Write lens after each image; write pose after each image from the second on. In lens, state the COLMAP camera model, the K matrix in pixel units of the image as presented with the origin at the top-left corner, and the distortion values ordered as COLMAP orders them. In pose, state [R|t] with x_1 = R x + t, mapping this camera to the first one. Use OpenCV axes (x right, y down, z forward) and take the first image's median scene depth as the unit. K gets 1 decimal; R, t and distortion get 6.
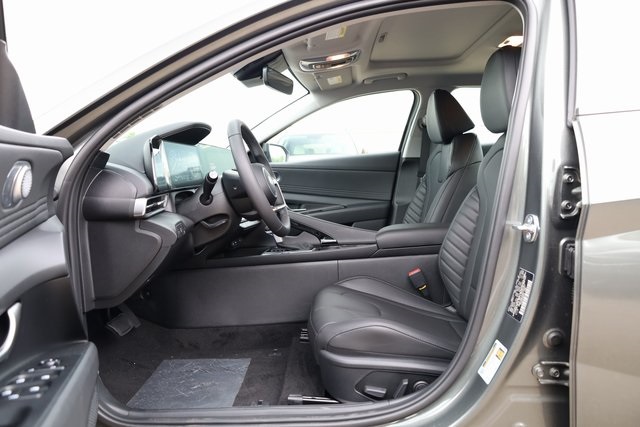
lens RADIAL K [[450.5, 0, 320.0], [0, 450.5, 213.5], [0, 0, 1]] dist [-0.004851, -0.002383]
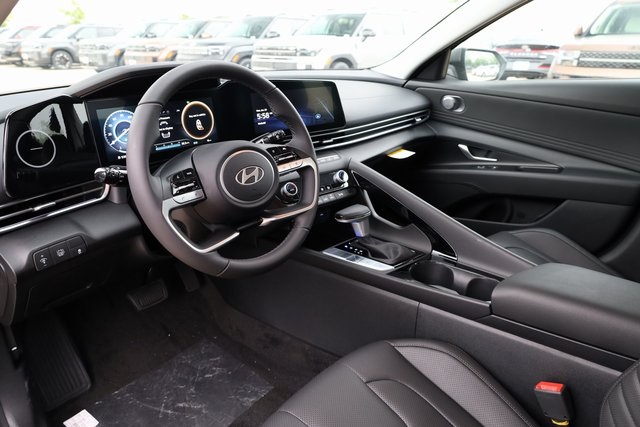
lens RADIAL K [[450.5, 0, 320.0], [0, 450.5, 213.5], [0, 0, 1]] dist [-0.004851, -0.002383]
pose [[0.773424, 0.252418, -0.581464, 0.252309], [-0.077184, 0.947972, 0.308856, -0.176246], [0.629173, -0.193997, 0.752667, 0.513546]]
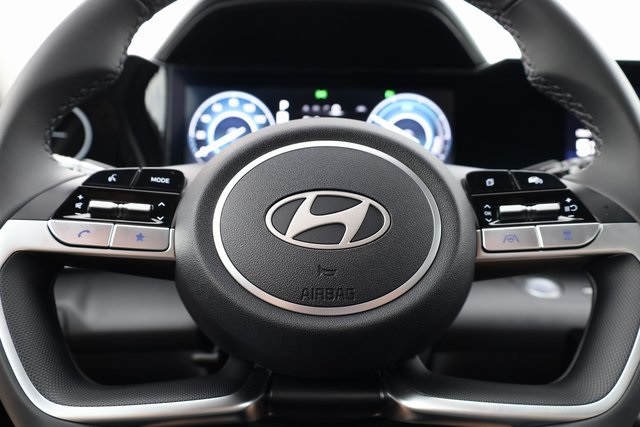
lens RADIAL K [[566.5, 0, 320.0], [0, 566.5, 213.5], [0, 0, 1]] dist [0.000071, 0.000797]
pose [[0.040515, 0.106369, -0.993501, 0.087177], [-0.104321, 0.989333, 0.101669, -0.085216], [0.993718, 0.099524, 0.051179, 0.806620]]
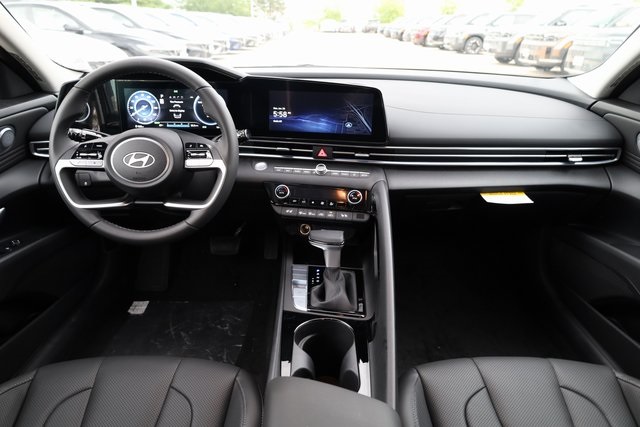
lens RADIAL K [[436.6, 0, 320.0], [0, 436.6, 213.5], [0, 0, 1]] dist [0.000287, -0.002779]
pose [[0.010501, 0.421004, -0.906998, 0.405505], [-0.098913, 0.903037, 0.418021, -0.240985], [0.995041, 0.085324, 0.051126, 1.003137]]
